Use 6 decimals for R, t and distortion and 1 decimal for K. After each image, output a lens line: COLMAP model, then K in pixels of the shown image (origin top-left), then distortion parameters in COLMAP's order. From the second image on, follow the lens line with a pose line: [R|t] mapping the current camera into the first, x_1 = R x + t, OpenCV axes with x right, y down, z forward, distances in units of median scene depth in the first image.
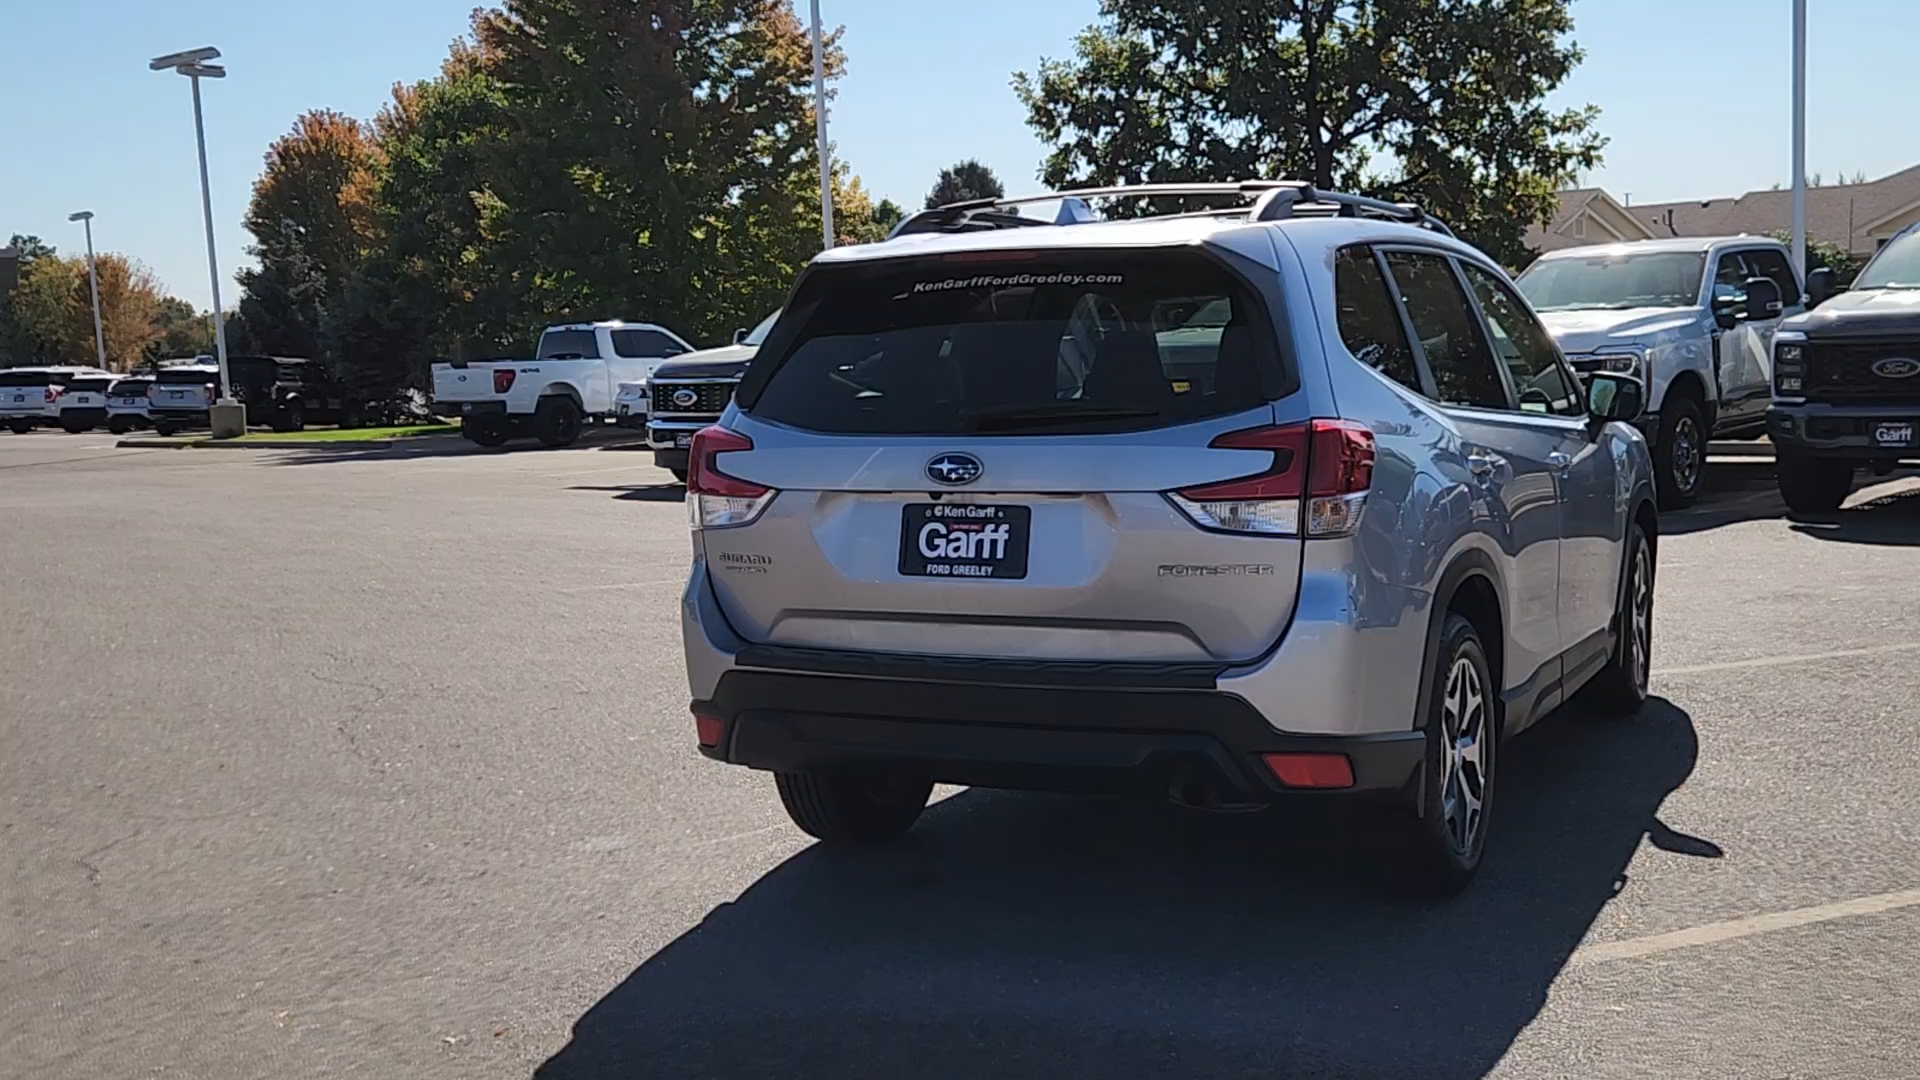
lens RADIAL K [[2090.1, 0, 953.4], [0, 2090.1, 537.4], [0, 0, 1]] dist [0.029615, 0.000000]
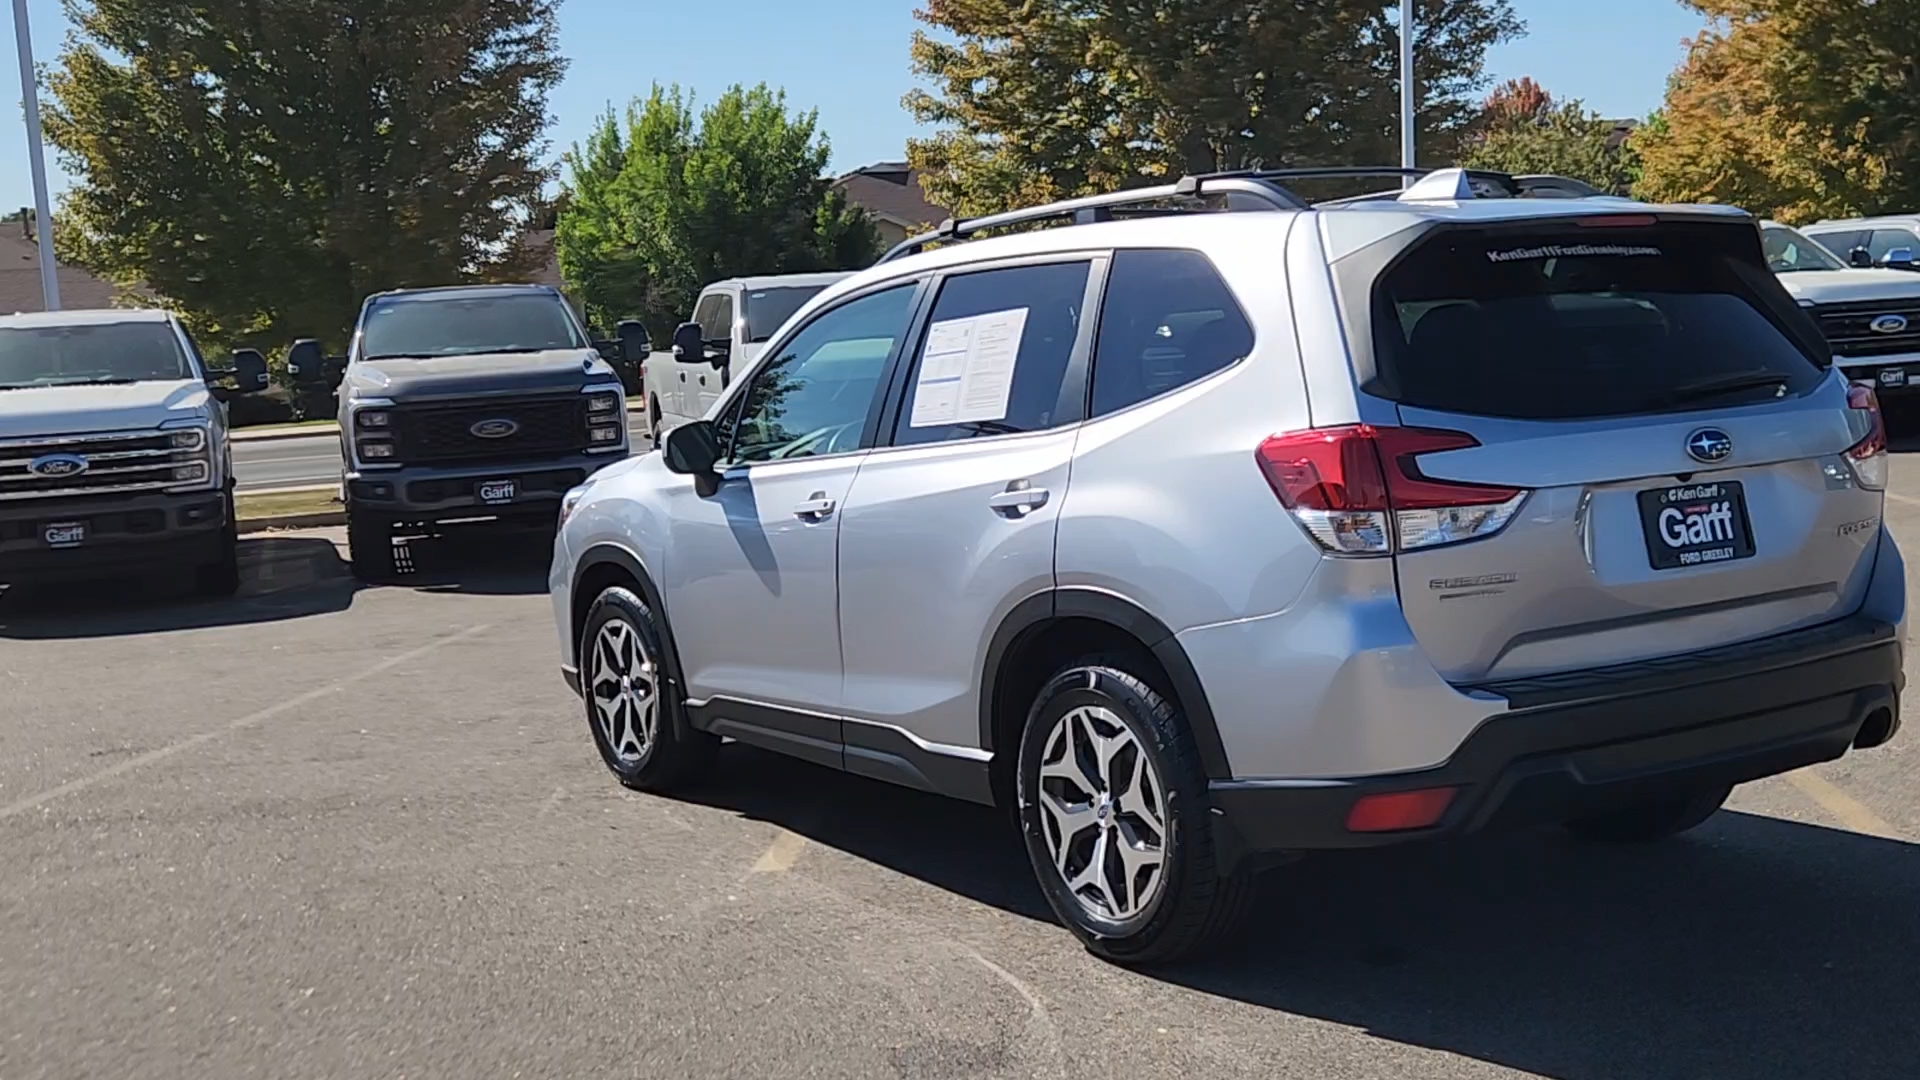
lens RADIAL K [[2090.1, 0, 945.6], [0, 2090.1, 536.4], [0, 0, 1]] dist [0.029615, 0.000000]
pose [[0.523840, -0.074757, 0.848530, -0.920708], [0.118993, 0.992796, 0.014006, -0.043900], [-0.843464, 0.093632, 0.528962, 0.761313]]
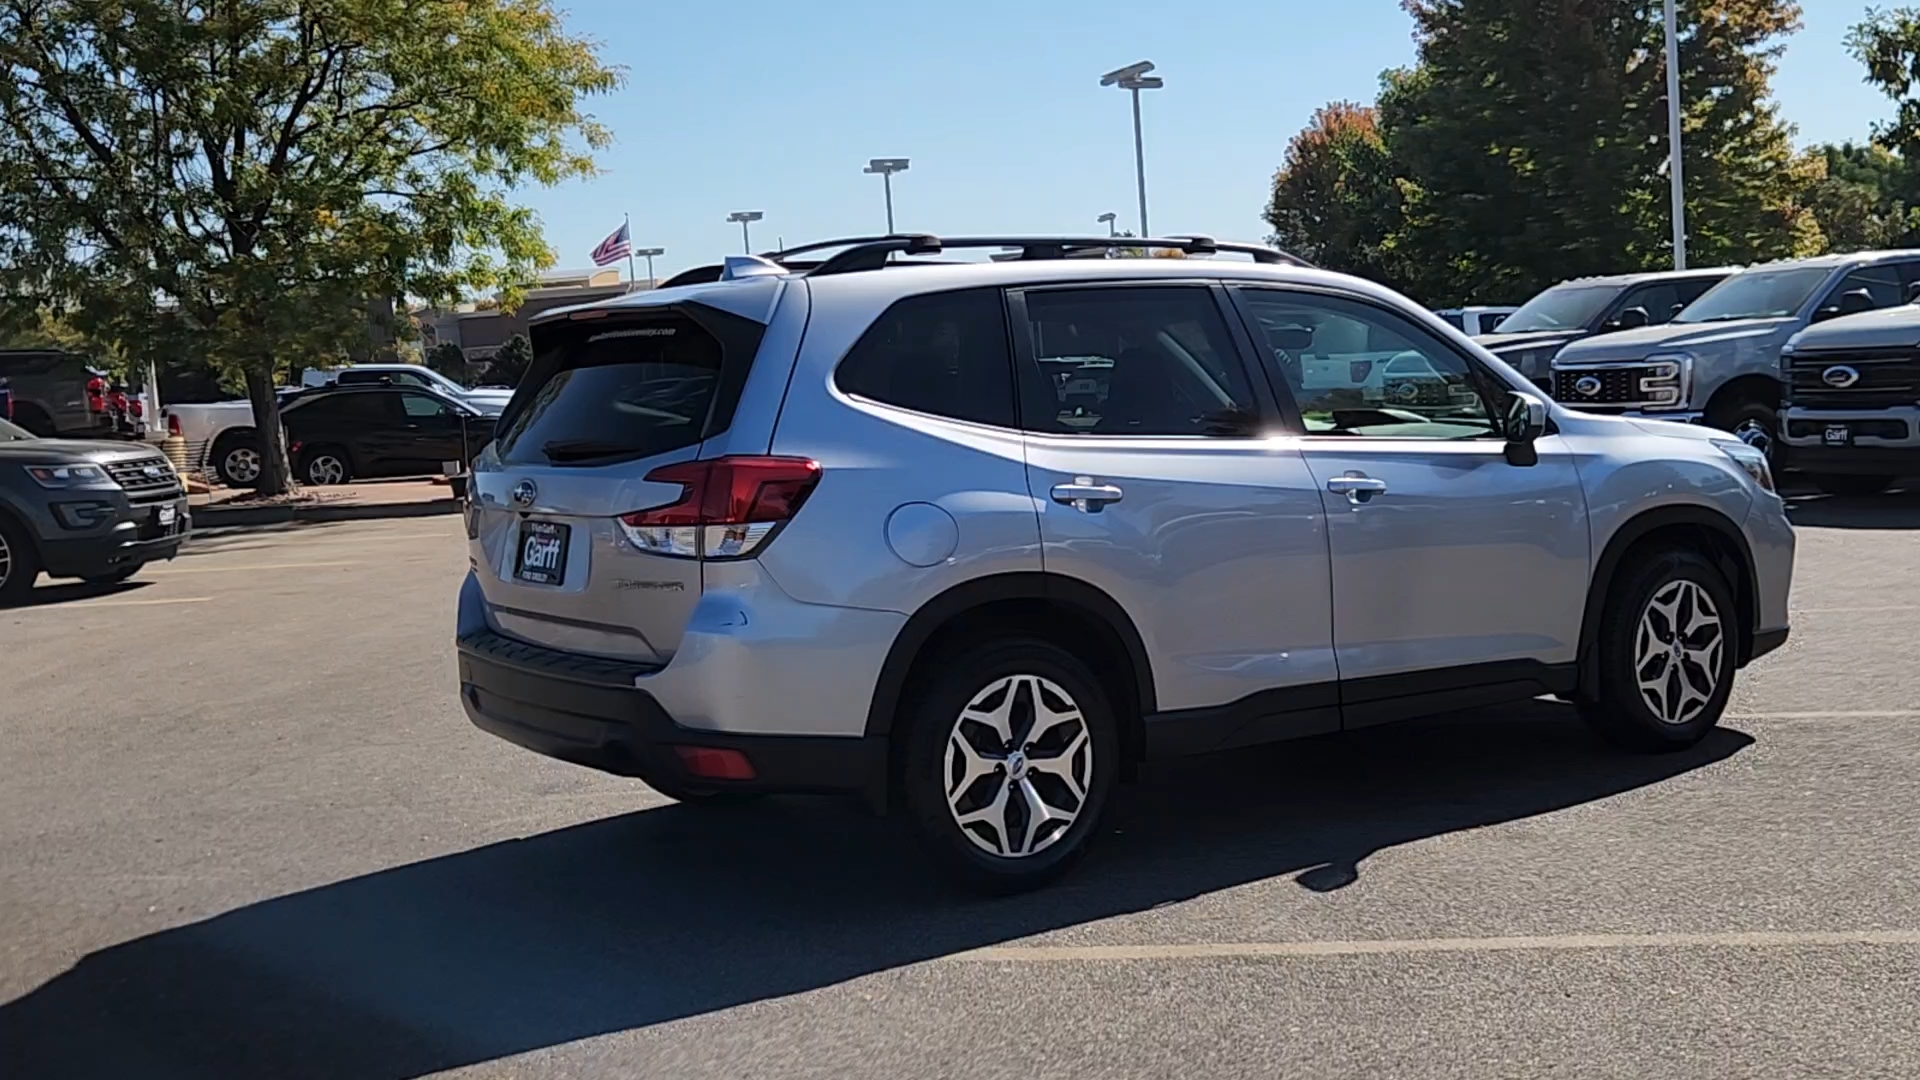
lens RADIAL K [[2088.9, 0, 951.1], [0, 2088.9, 533.3], [0, 0, 1]] dist [0.027917, 0.000000]
pose [[0.872848, 0.027315, -0.487227, 0.771779], [-0.022808, 0.999625, 0.015182, -0.031923], [0.487458, -0.002139, 0.873144, 0.056759]]
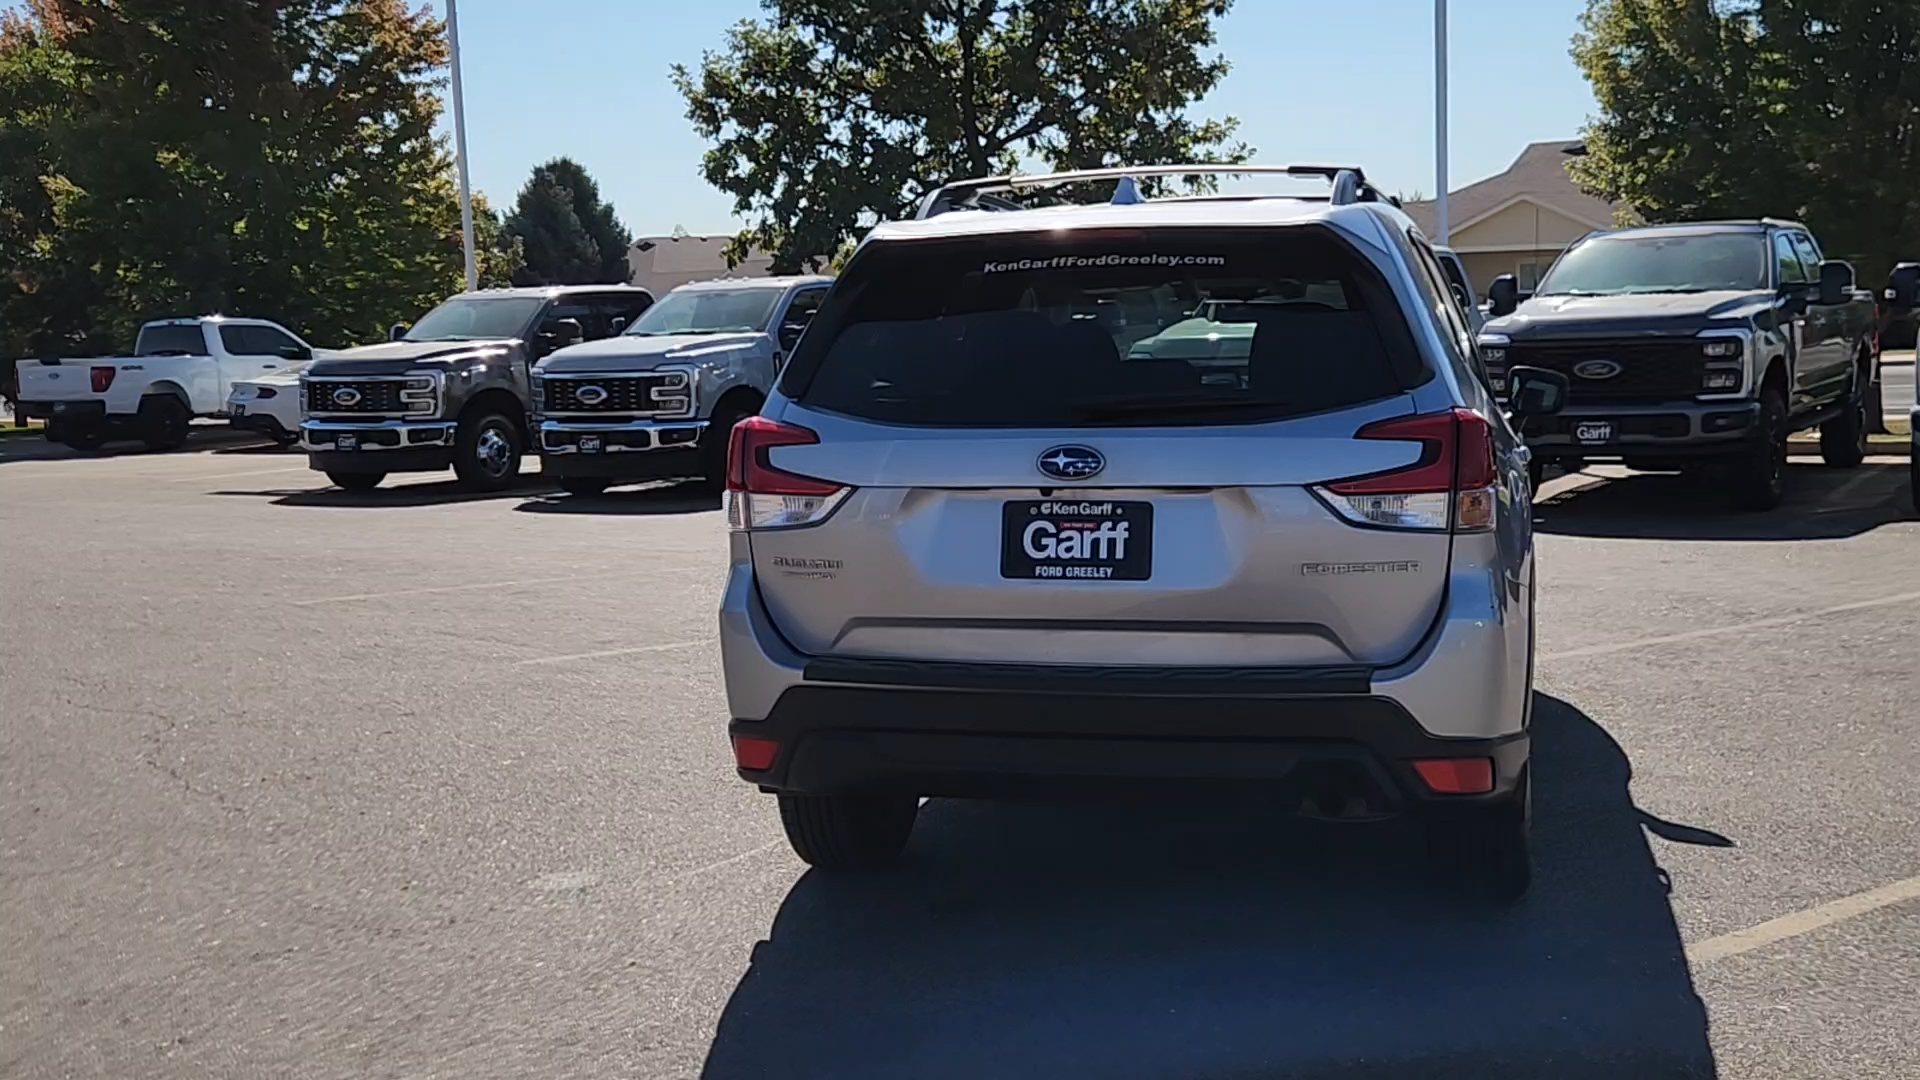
lens RADIAL K [[2090.1, 0, 954.2], [0, 2090.1, 536.2], [0, 0, 1]] dist [0.029615, 0.000000]
pose [[0.979660, -0.011387, 0.200340, -0.225493], [0.011778, 0.999930, -0.000760, -0.000025], [-0.200317, 0.003105, 0.979726, 0.097562]]
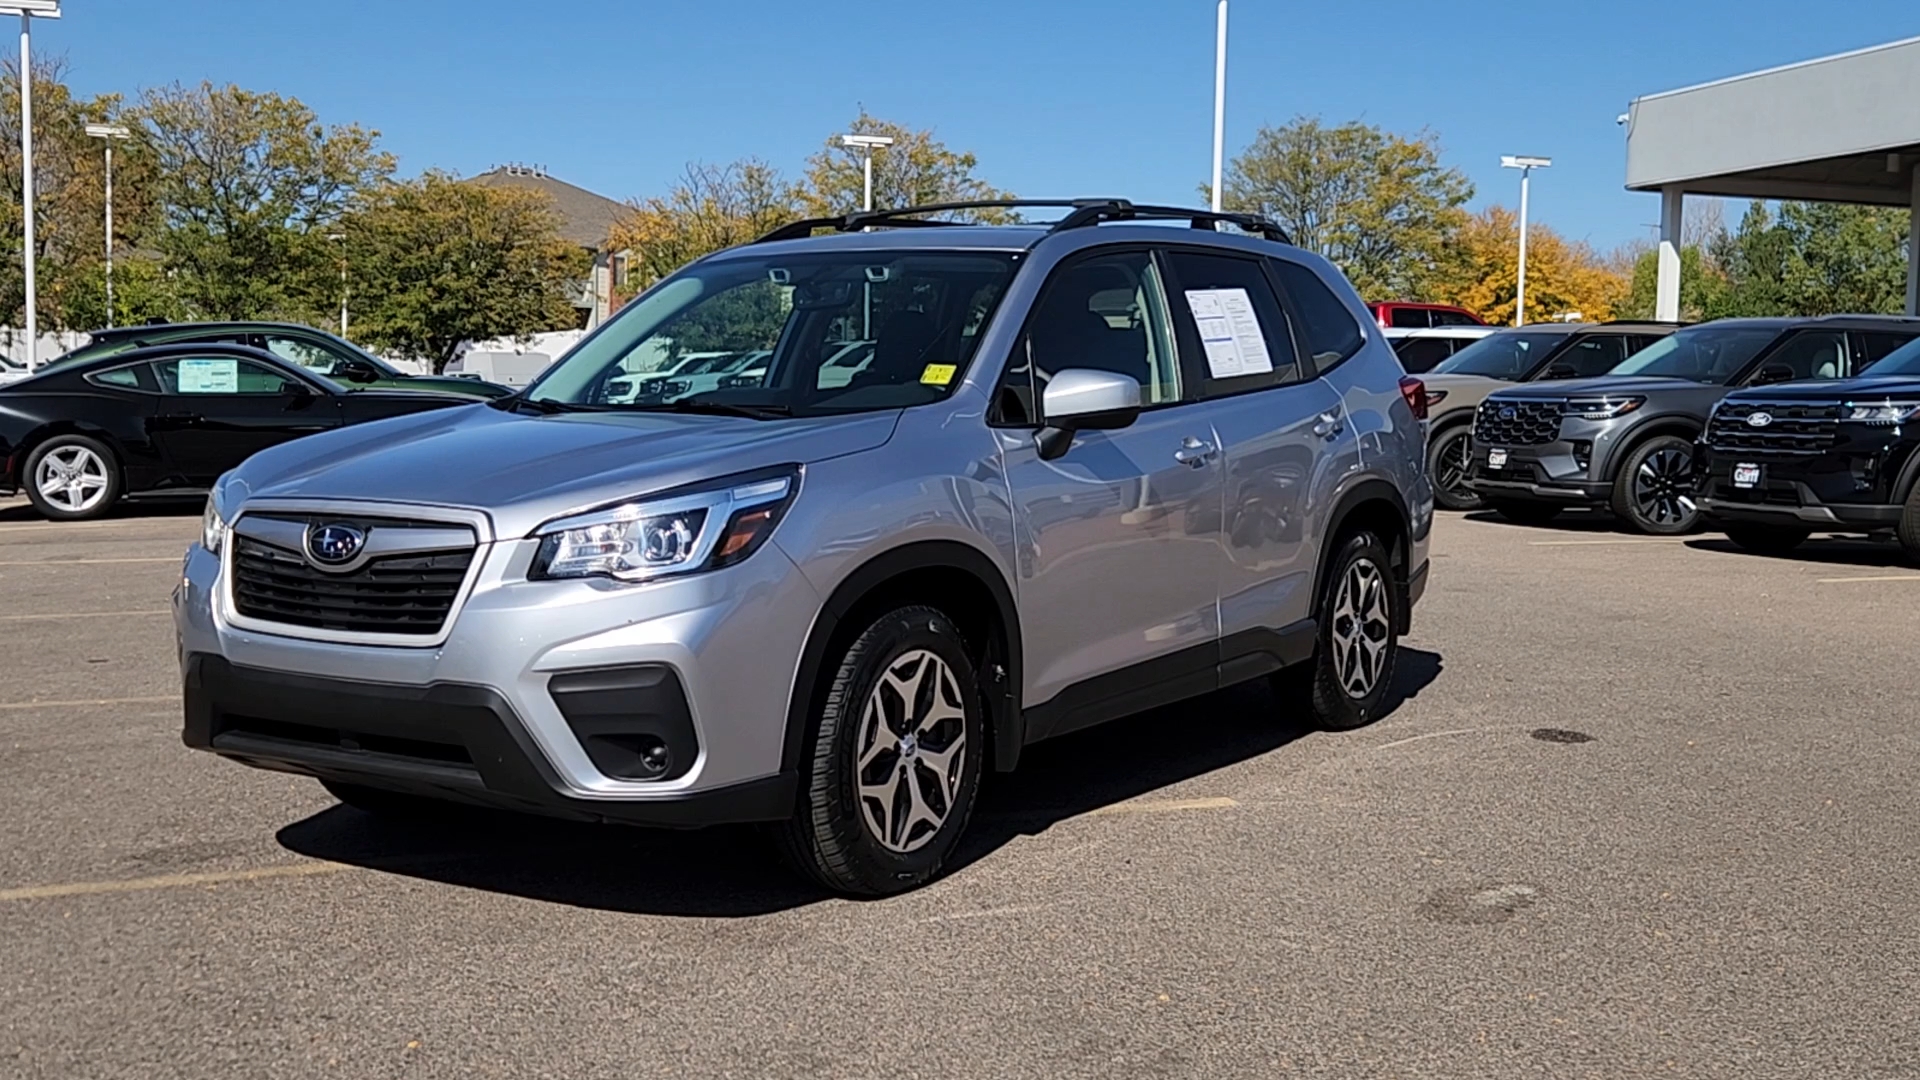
lens RADIAL K [[2090.1, 0, 932.0], [0, 2090.1, 548.8], [0, 0, 1]] dist [0.029615, 0.000000]
pose [[-0.991145, 0.019097, 0.131402, 0.033521], [0.041538, 0.984528, 0.170233, -0.214521], [-0.126119, 0.174184, -0.976603, 2.696345]]
